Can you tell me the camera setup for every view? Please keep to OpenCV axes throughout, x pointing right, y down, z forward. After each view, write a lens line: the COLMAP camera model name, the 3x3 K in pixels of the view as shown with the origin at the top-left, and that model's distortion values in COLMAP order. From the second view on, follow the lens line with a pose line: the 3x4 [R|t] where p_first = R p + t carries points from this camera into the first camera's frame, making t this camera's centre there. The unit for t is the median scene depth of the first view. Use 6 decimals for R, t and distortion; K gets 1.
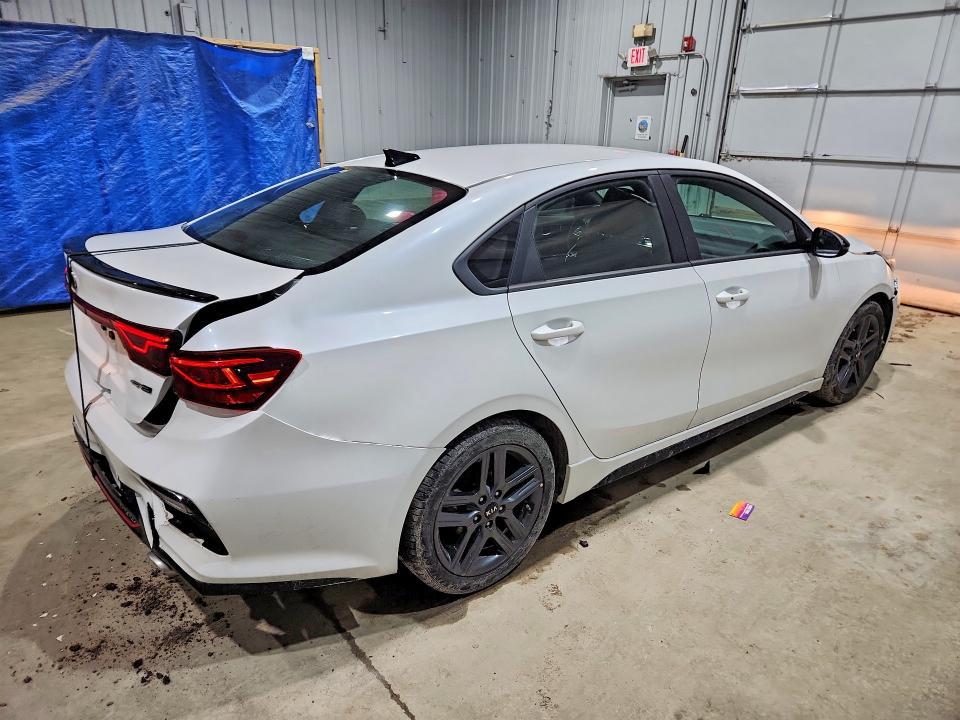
lens RADIAL K [[660.0, 0, 474.3], [0, 660.0, 360.5], [0, 0, 1]] dist [0.086401, -0.082951]
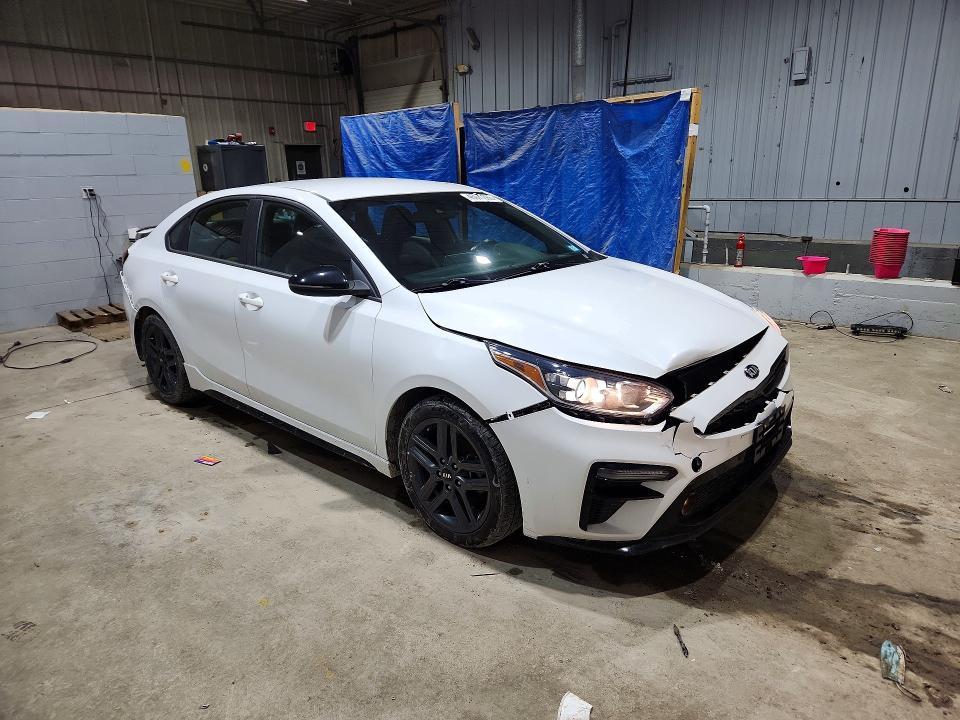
lens RADIAL K [[660.0, 0, 474.3], [0, 660.0, 360.5], [0, 0, 1]] dist [0.086401, -0.082951]
pose [[0.128355, 0.248173, -0.960175, 0.899606], [-0.301069, 0.932242, 0.200706, -0.198132], [0.944924, 0.263318, 0.194375, 0.649120]]
